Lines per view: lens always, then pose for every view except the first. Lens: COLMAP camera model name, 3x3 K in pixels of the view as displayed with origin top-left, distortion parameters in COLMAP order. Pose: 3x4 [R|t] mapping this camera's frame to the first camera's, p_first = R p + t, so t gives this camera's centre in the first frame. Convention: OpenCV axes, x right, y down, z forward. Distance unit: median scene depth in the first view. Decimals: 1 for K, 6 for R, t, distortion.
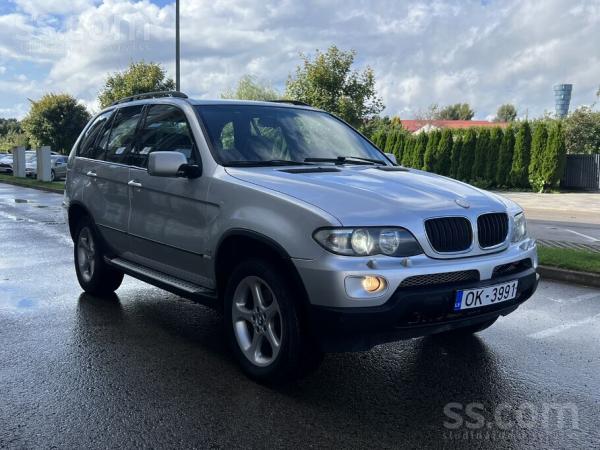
lens RADIAL K [[632.0, 0, 296.3], [0, 632.0, 224.5], [0, 0, 1]] dist [0.078002, -0.124009]
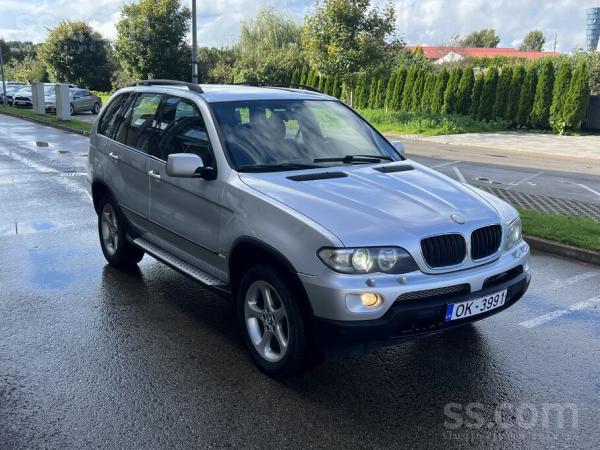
lens RADIAL K [[632.0, 0, 296.3], [0, 632.0, 224.5], [0, 0, 1]] dist [0.078002, -0.124009]
pose [[0.999535, 0.013062, -0.027537, 0.013262], [-0.009860, 0.993504, 0.113369, -0.106874], [0.028839, -0.113045, 0.993171, -0.056348]]
